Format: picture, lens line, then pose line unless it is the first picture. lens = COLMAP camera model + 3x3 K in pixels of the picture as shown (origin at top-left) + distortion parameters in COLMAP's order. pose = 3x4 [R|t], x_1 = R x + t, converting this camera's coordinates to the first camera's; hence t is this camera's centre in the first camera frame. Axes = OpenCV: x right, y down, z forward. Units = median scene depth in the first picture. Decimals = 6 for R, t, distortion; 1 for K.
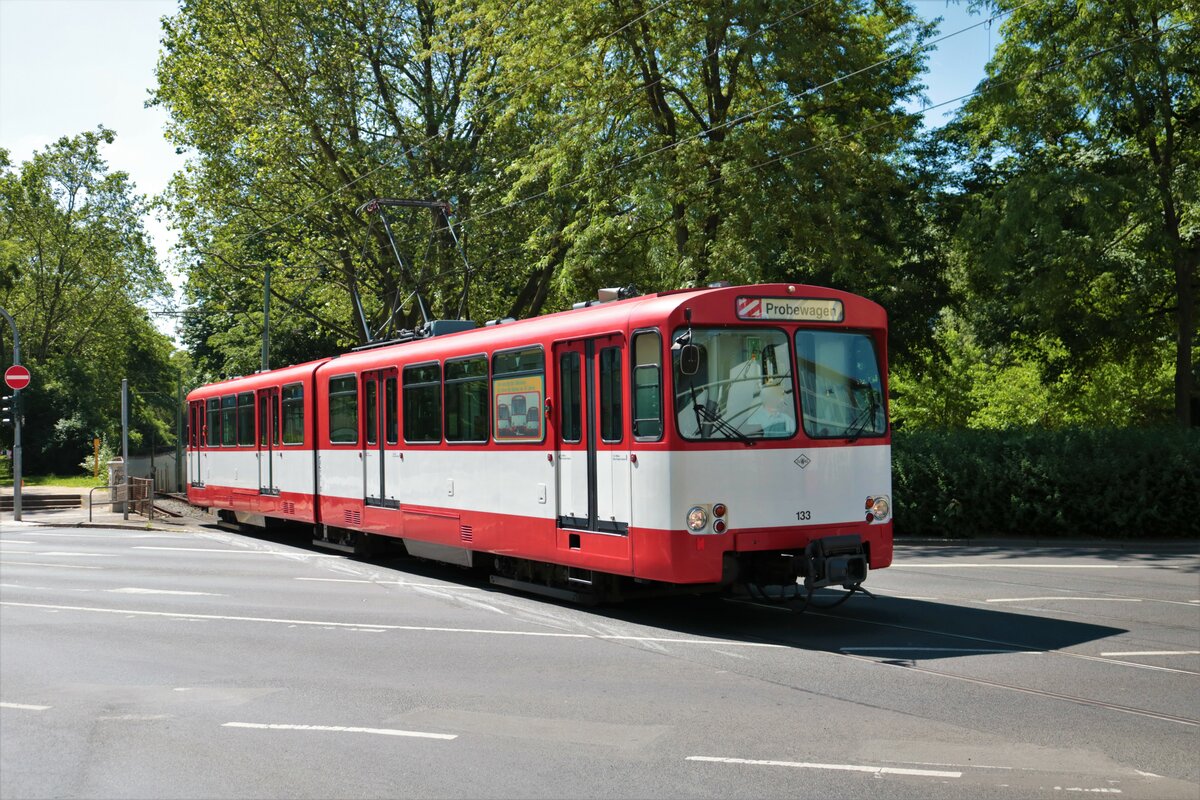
lens RADIAL K [[1359.6, 0, 600.0], [0, 1359.6, 400.0], [0, 0, 1]] dist [-0.063357, -0.006512]
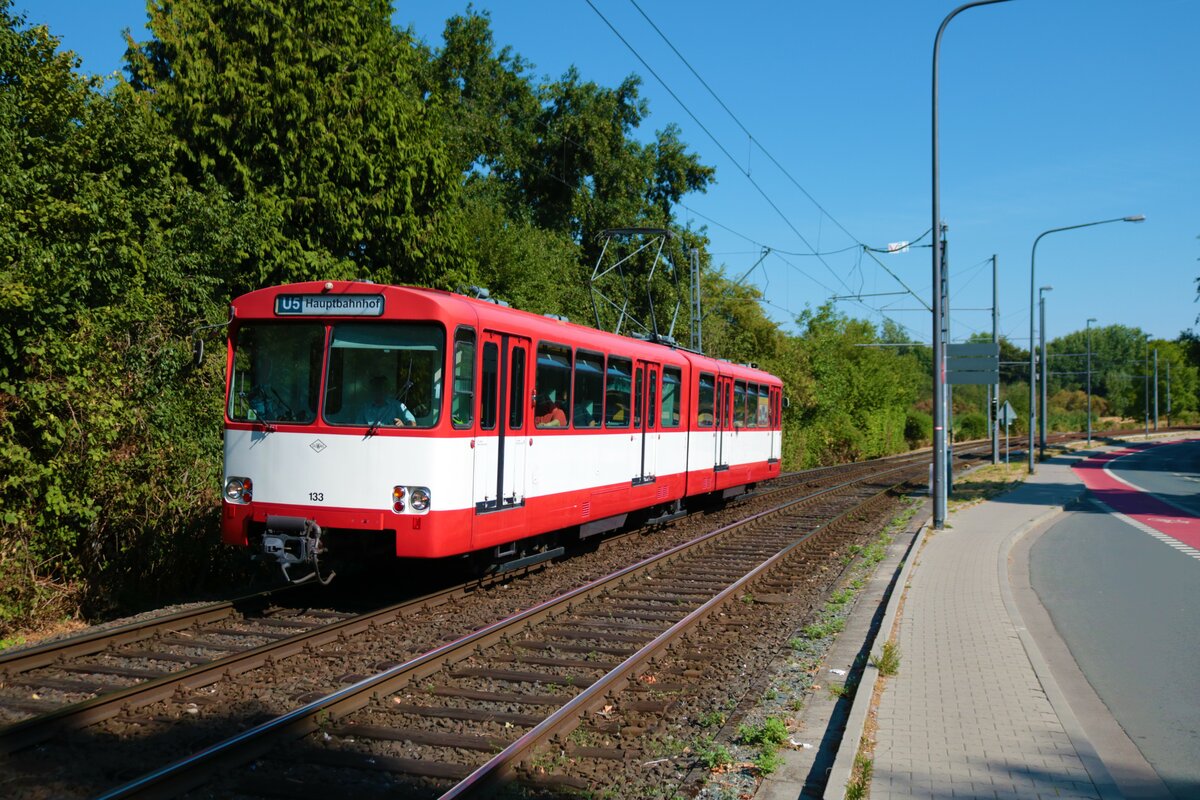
lens RADIAL K [[1359.6, 0, 600.0], [0, 1359.6, 400.0], [0, 0, 1]] dist [-0.063357, -0.006512]
pose [[0.719772, 0.035463, -0.693304, 1.056548], [-0.030133, 0.999349, 0.019834, -0.019736], [0.693556, 0.006616, 0.720372, 0.381030]]
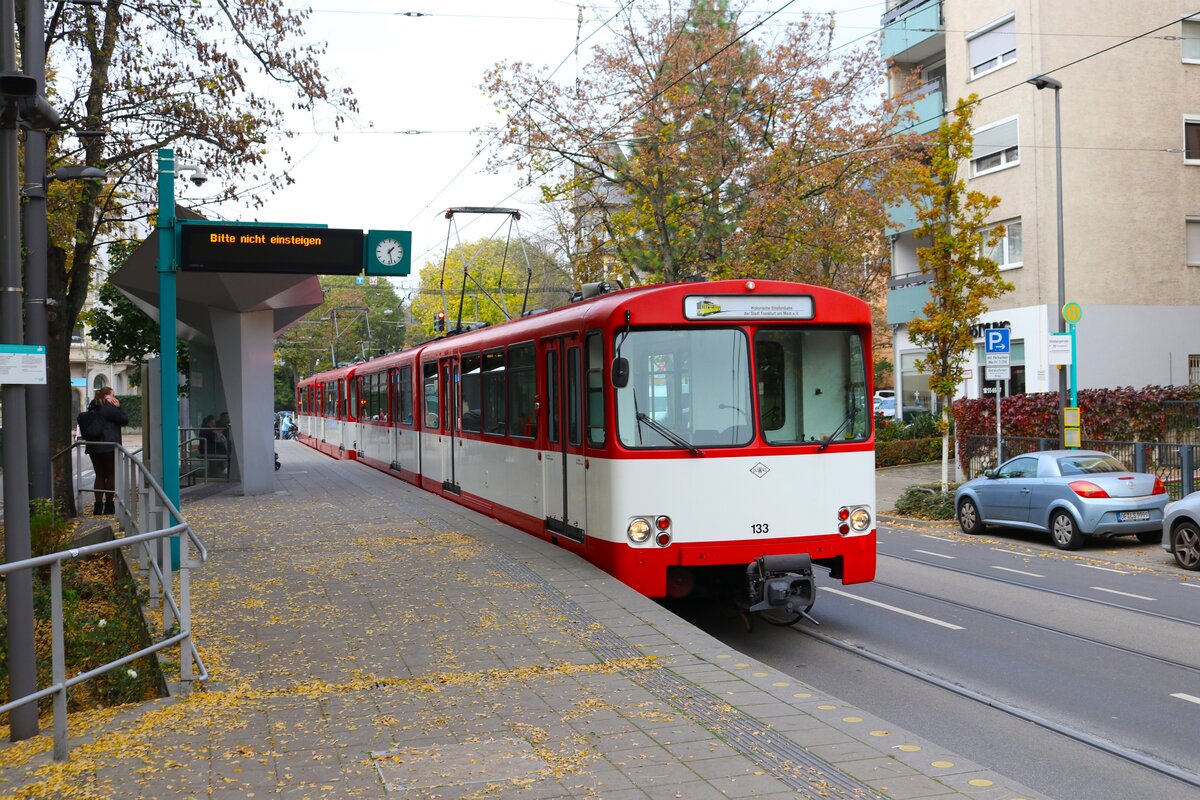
lens RADIAL K [[1359.6, 0, 600.0], [0, 1359.6, 400.0], [0, 0, 1]] dist [-0.063357, -0.006512]
pose [[0.980344, 0.000961, -0.197292, 0.226905], [0.005793, 0.999417, 0.033656, -0.036082], [0.197209, -0.034137, 0.979767, 0.060417]]
